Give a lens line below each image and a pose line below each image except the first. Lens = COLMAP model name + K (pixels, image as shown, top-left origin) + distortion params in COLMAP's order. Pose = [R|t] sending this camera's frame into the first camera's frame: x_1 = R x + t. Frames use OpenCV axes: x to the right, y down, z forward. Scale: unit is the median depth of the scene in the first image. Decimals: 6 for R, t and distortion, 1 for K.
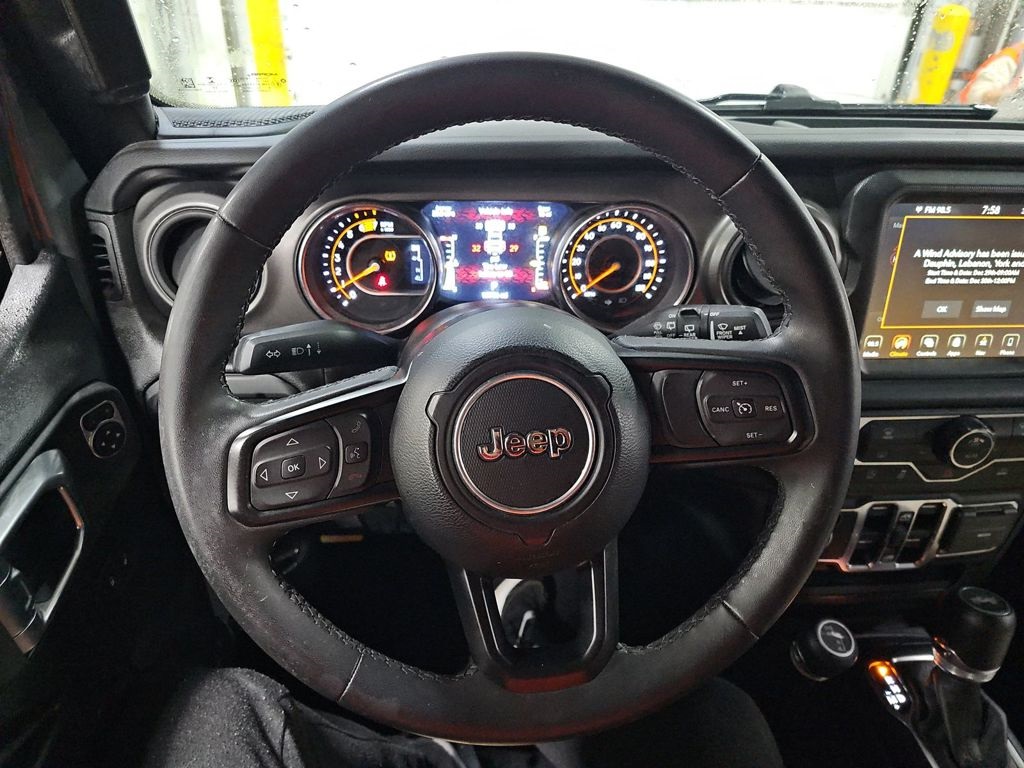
lens RADIAL K [[610.0, 0, 496.9], [0, 610.0, 381.4], [0, 0, 1]] dist [0.002396, -0.035800]
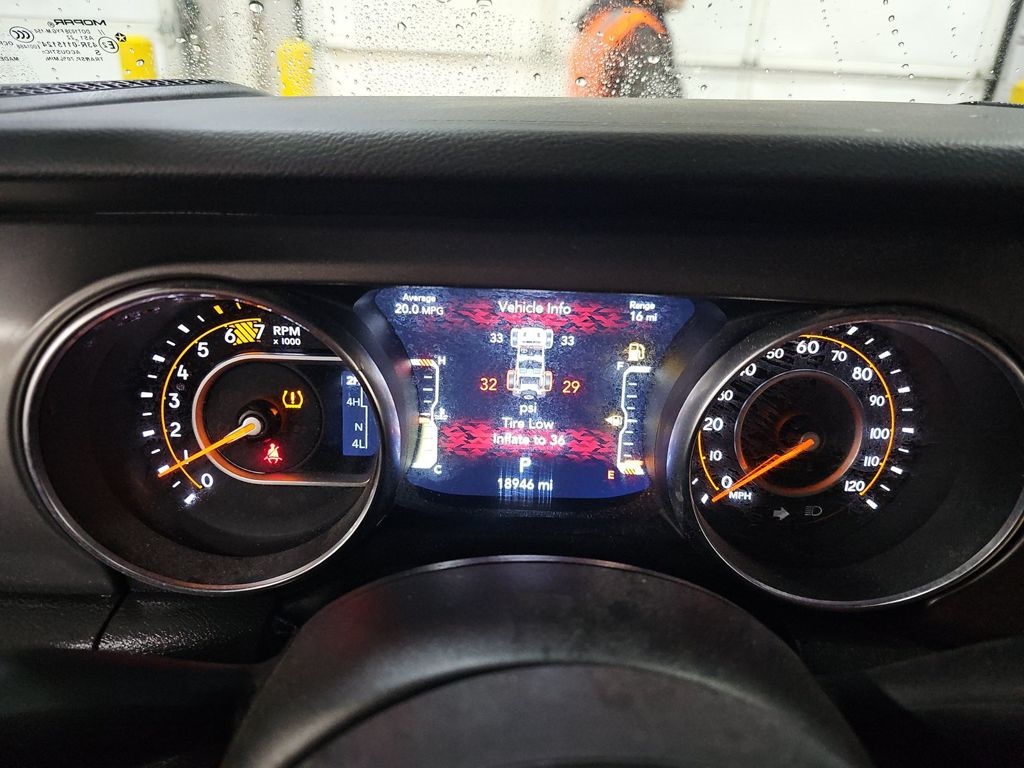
lens RADIAL K [[674.3, 0, 512.0], [0, 674.3, 384.0], [0, 0, 1]] dist [-0.004162, -0.002337]
pose [[0.999260, 0.033313, -0.019216, -0.006905], [-0.035387, 0.992107, -0.120295, -0.162235], [0.015057, 0.120886, 0.992552, 0.510589]]
